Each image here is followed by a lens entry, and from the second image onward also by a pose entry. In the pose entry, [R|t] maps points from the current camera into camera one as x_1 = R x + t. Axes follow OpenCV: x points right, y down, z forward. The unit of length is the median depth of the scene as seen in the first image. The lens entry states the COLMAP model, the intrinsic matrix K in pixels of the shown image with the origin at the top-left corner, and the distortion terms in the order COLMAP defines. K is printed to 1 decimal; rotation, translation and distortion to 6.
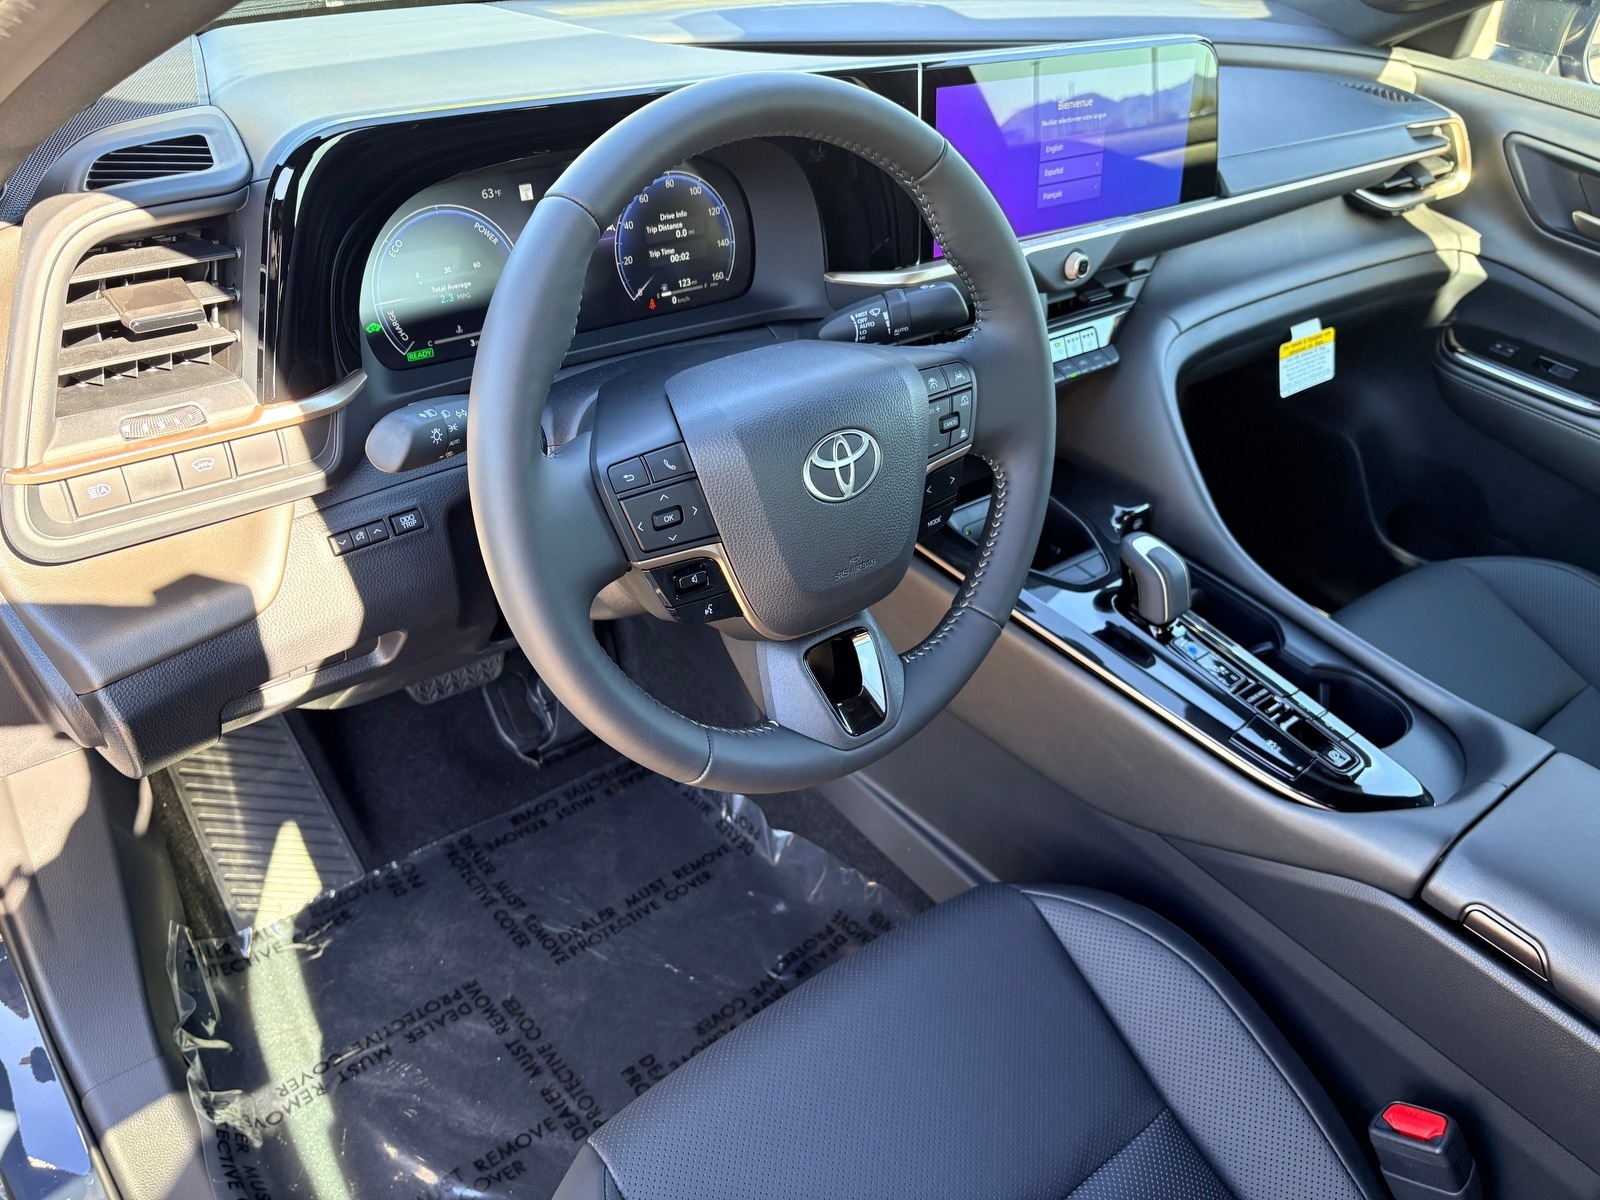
lens RADIAL K [[1245.1, 0, 794.4], [0, 1245.1, 591.8], [0, 0, 1]] dist [0.051559, -0.051573]
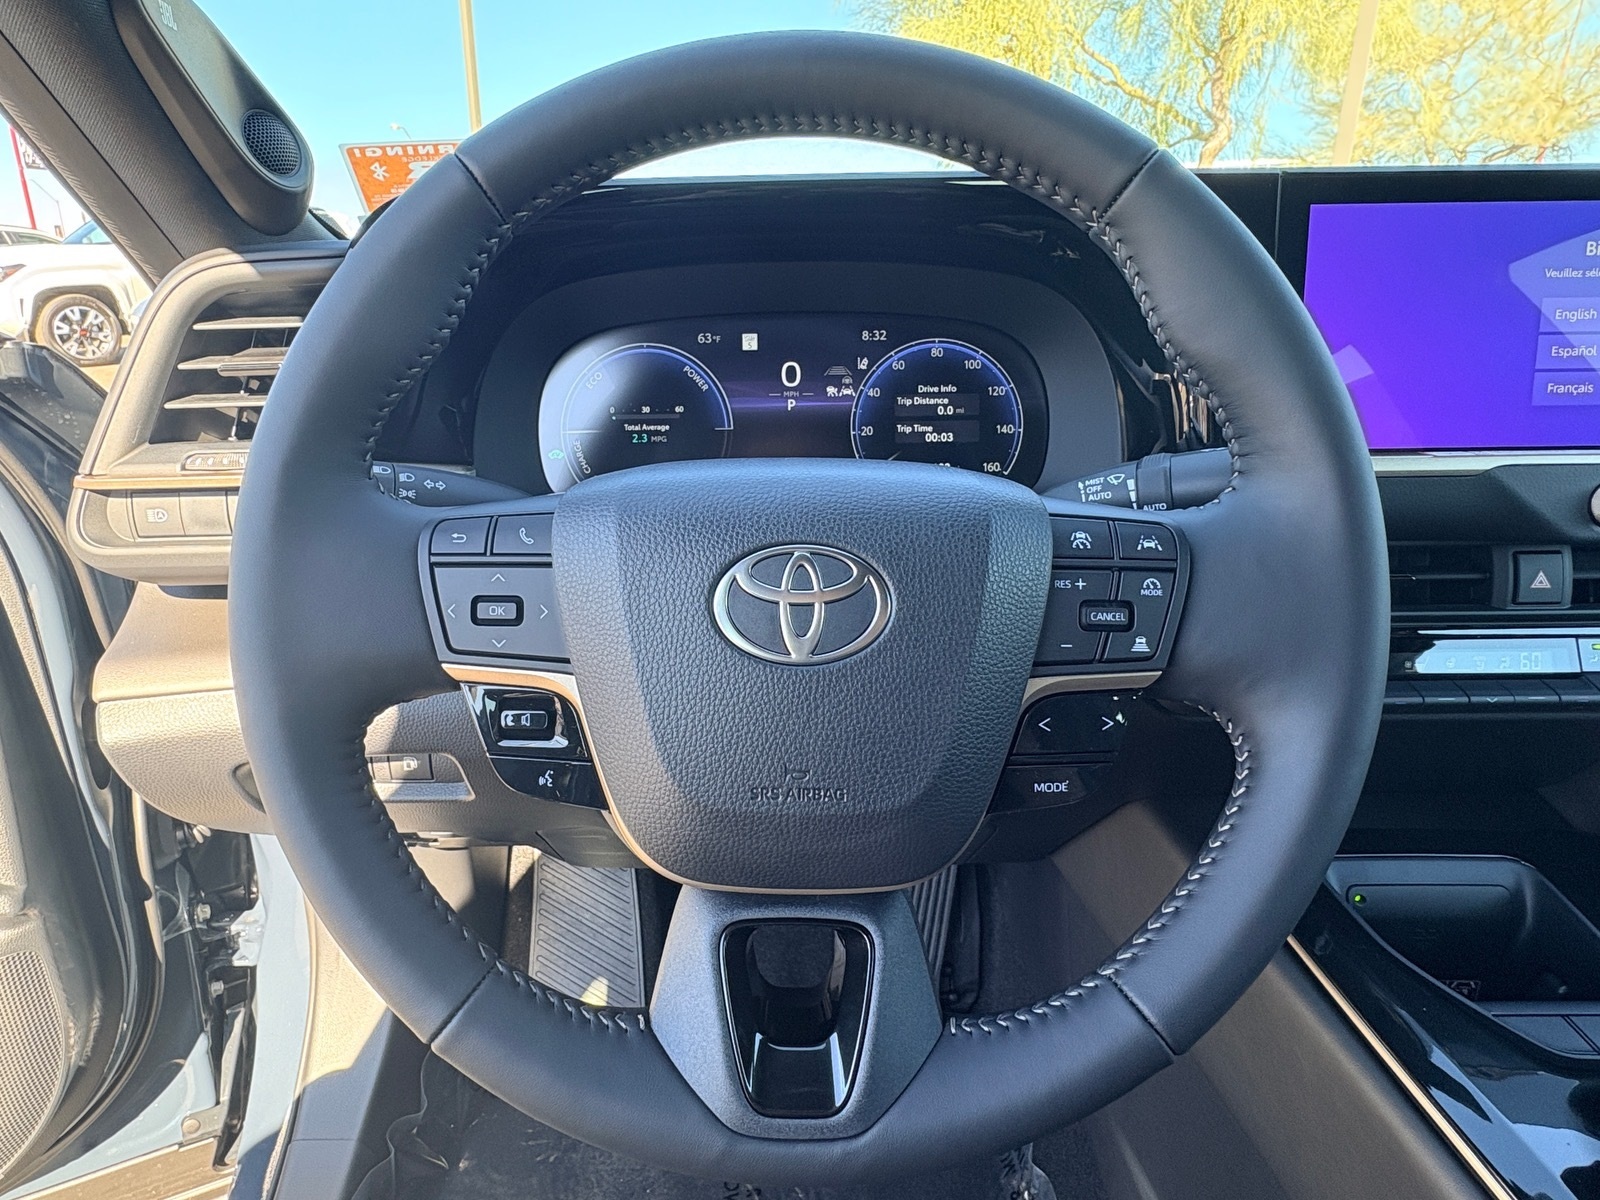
lens RADIAL K [[930.5, 0, 767.7], [0, 930.5, 601.2], [0, 0, 1]] dist [0.008188, 0.000193]
pose [[0.766126, 0.112052, -0.632847, 0.212696], [-0.296274, 0.935390, -0.193049, -0.010206], [0.570326, 0.335396, 0.749825, 0.472388]]
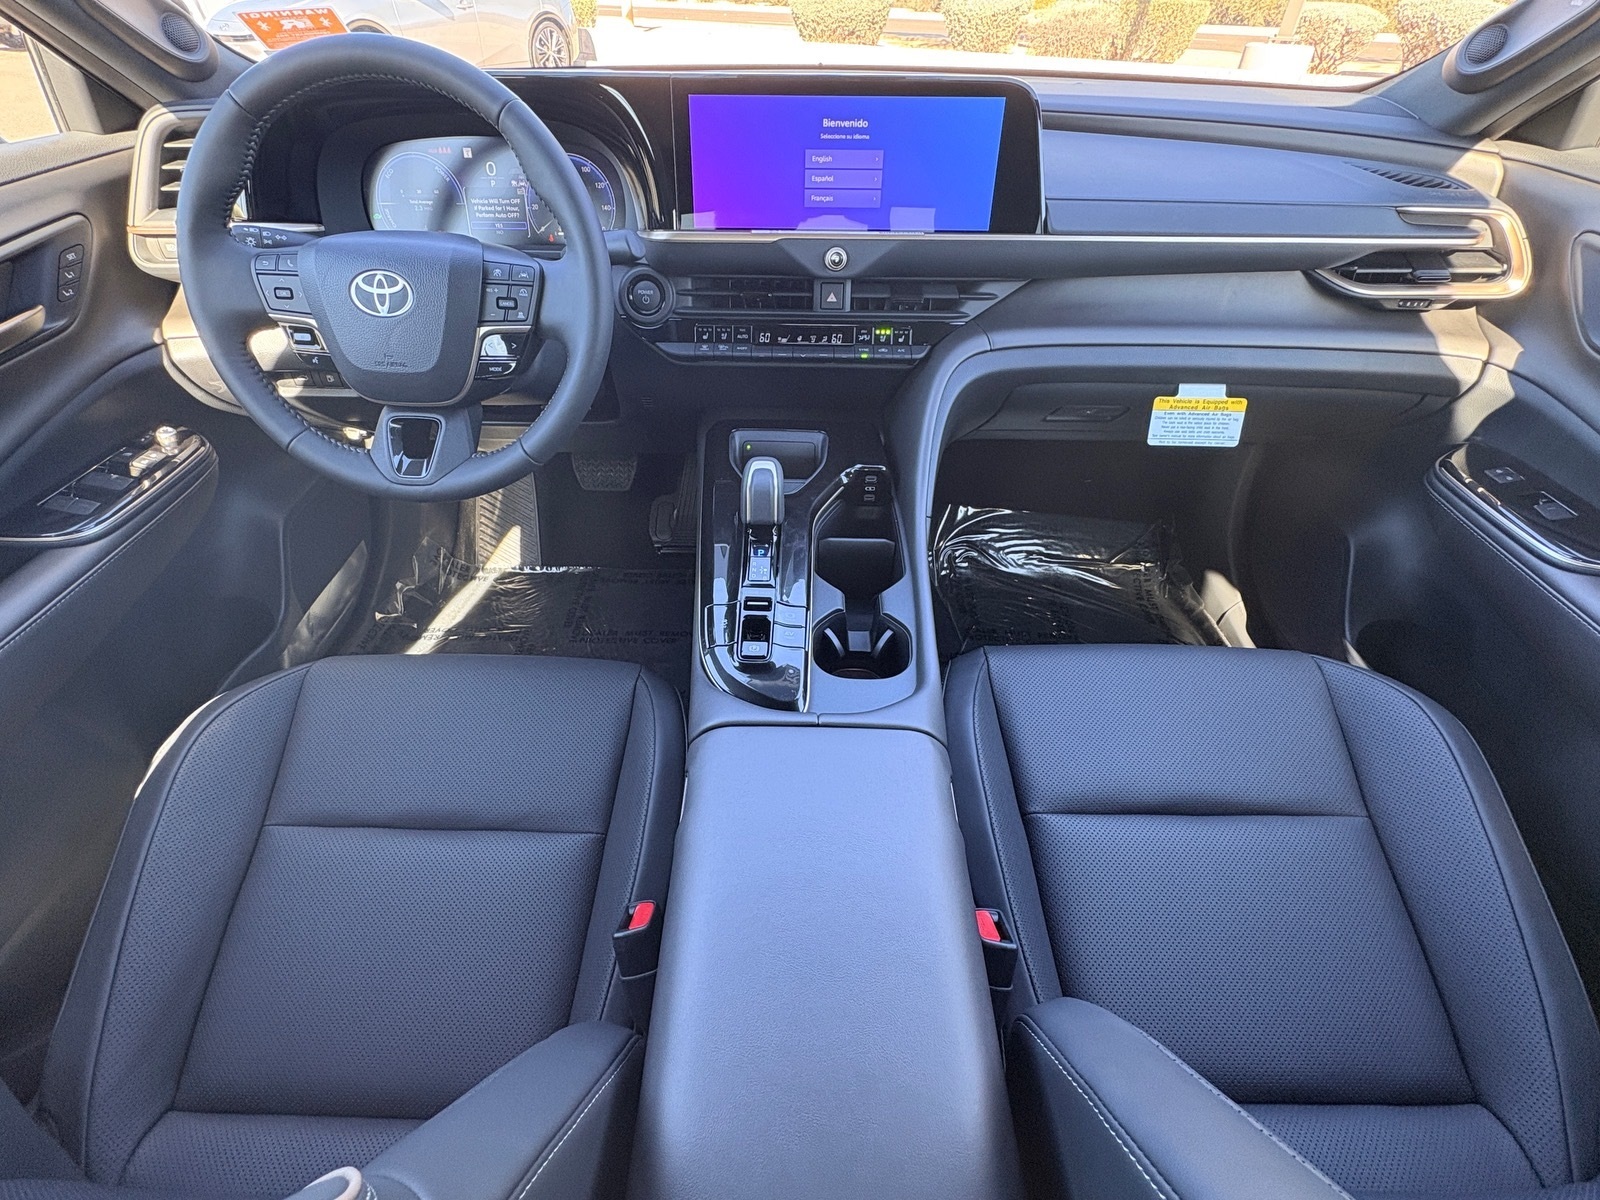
lens RADIAL K [[737.5, 0, 800.2], [0, 737.5, 594.7], [0, 0, 1]] dist [0.007865, -0.000220]
pose [[0.749625, 0.347364, -0.563383, 0.788032], [-0.321051, 0.935199, 0.149431, -0.038869], [0.578782, 0.068858, 0.812570, 0.399499]]
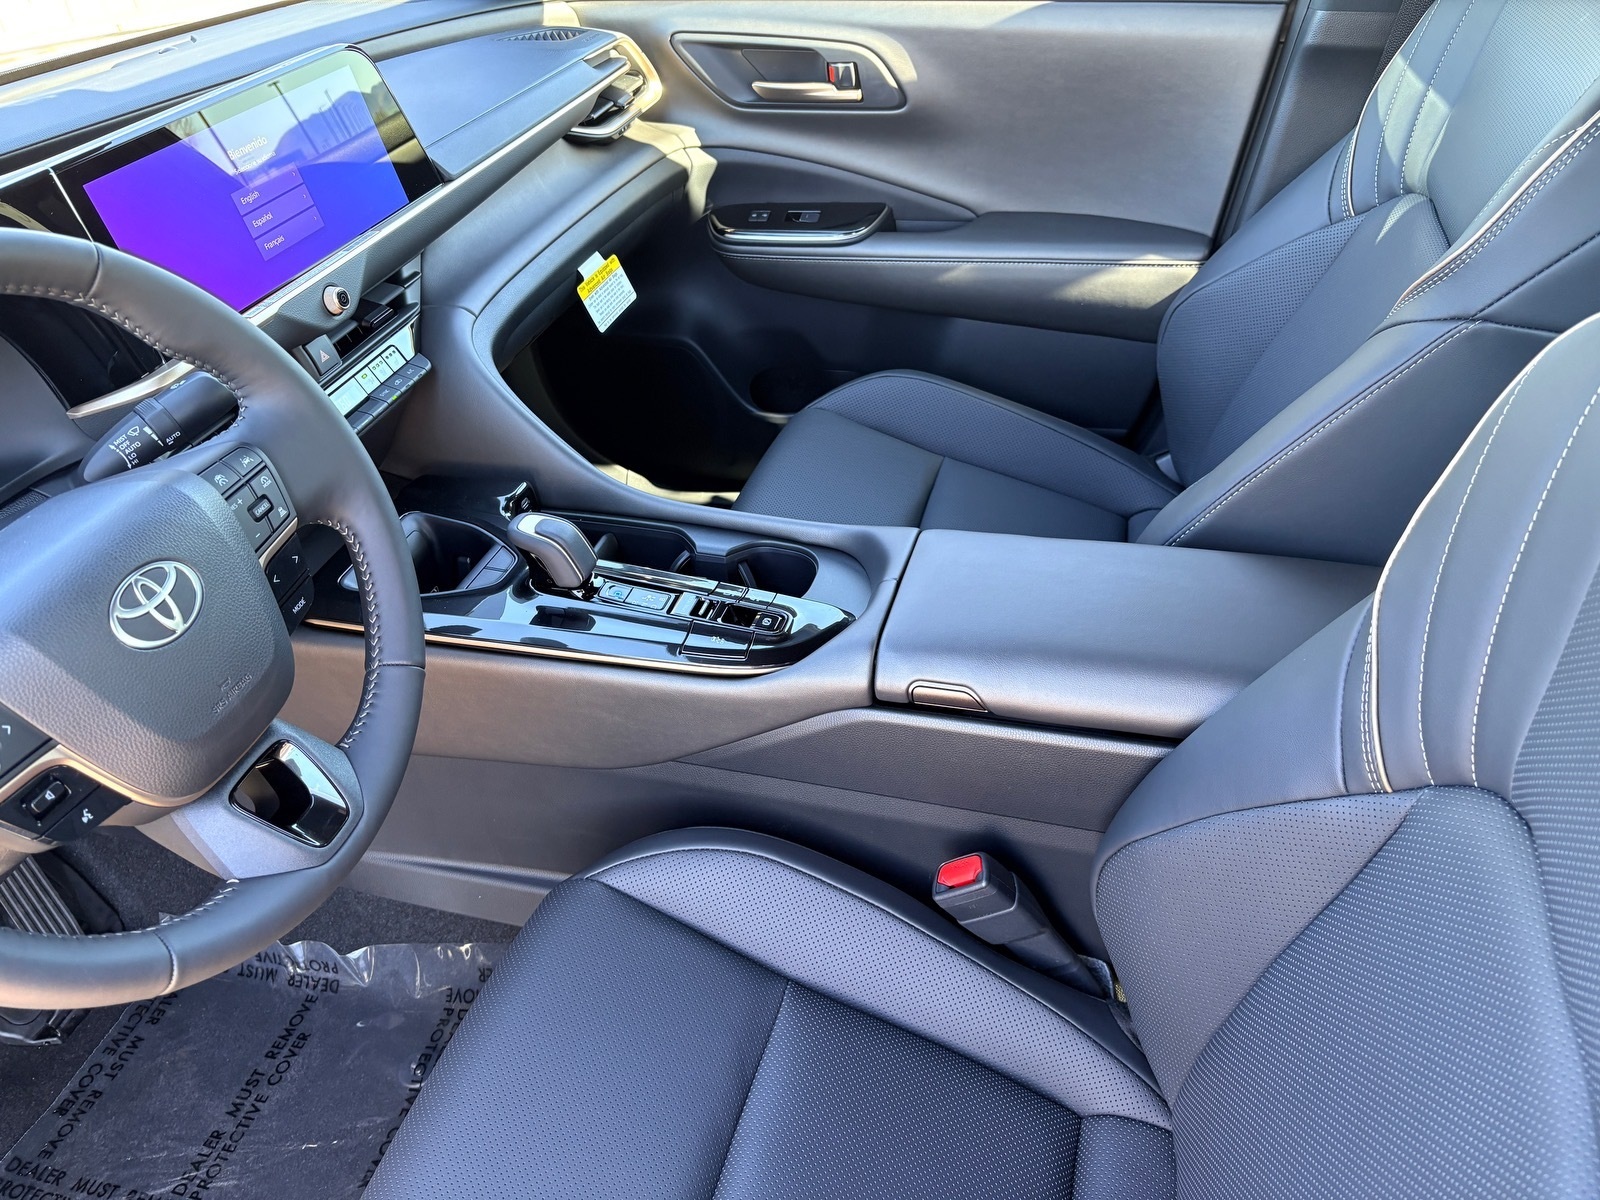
lens RADIAL K [[1245.1, 0, 794.4], [0, 1245.1, 591.8], [0, 0, 1]] dist [0.051559, -0.051573]
pose [[0.818182, -0.454871, 0.351669, 0.072174], [0.449702, 0.887388, 0.101541, 0.005919], [-0.358255, 0.075067, 0.930601, -0.030333]]
